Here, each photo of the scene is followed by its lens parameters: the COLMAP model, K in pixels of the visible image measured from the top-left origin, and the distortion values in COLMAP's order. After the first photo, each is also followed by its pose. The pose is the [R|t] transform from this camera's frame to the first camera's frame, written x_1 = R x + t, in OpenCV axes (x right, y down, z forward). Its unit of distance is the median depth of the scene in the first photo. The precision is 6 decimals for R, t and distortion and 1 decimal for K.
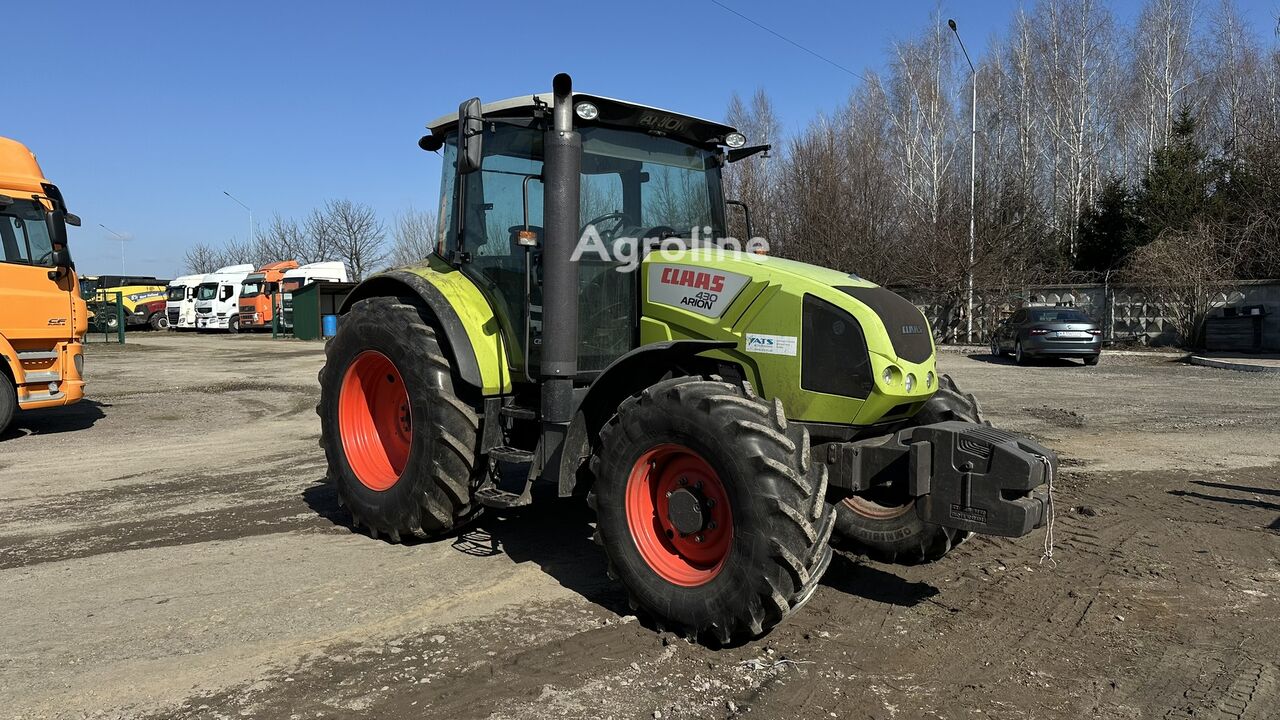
lens RADIAL K [[854.7, 0, 640.7], [0, 854.7, 356.7], [0, 0, 1]] dist [-0.000746, 0.001488]
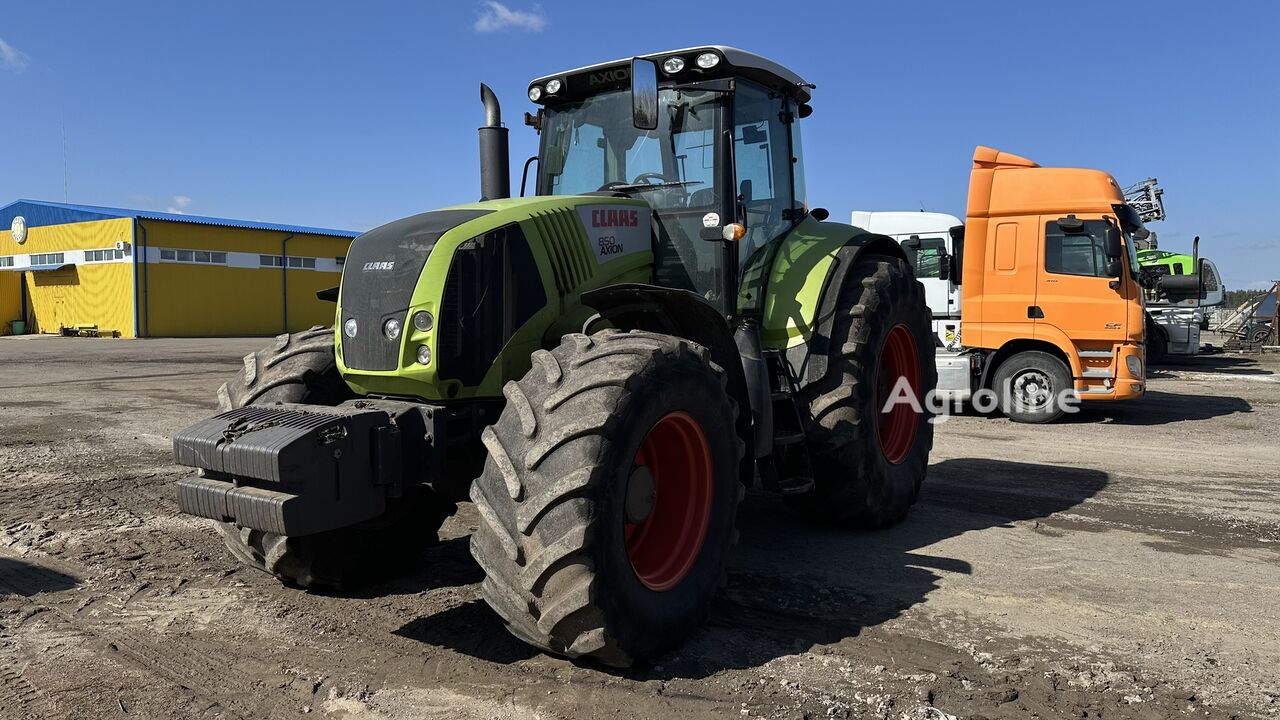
lens RADIAL K [[854.7, 0, 641.5], [0, 854.7, 351.3], [0, 0, 1]] dist [-0.000746, 0.001488]
pose [[0.218375, 0.049596, -0.974604, 0.285259], [-0.057851, 0.997609, 0.037805, -0.013757], [0.974149, 0.048126, 0.220722, 0.145604]]
